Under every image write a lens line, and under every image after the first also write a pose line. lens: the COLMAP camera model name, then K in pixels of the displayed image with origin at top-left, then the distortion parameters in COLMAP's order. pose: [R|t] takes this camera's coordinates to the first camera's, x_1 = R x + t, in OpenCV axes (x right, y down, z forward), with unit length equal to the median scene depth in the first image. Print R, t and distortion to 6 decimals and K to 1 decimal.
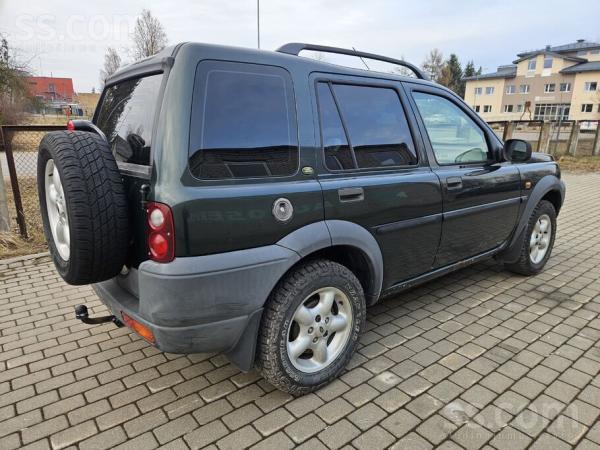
lens RADIAL K [[401.6, 0, 306.4], [0, 401.6, 240.9], [0, 0, 1]] dist [0.076270, -0.068709]
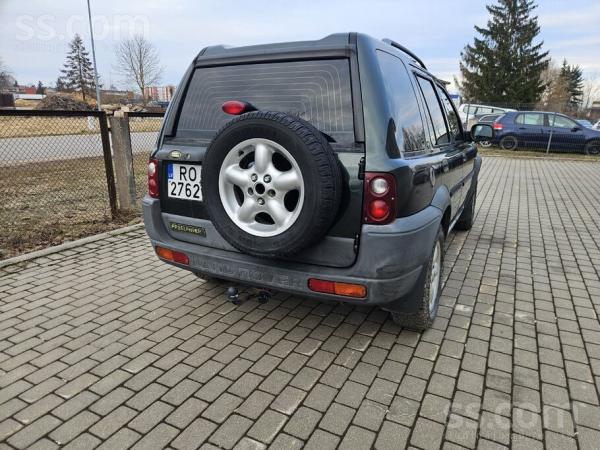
lens RADIAL K [[401.6, 0, 306.4], [0, 401.6, 240.9], [0, 0, 1]] dist [0.076270, -0.068709]
pose [[0.910547, -0.111438, 0.398103, -0.514711], [0.104245, 0.993757, 0.039744, 0.016251], [-0.400047, 0.005311, 0.916479, 0.011324]]
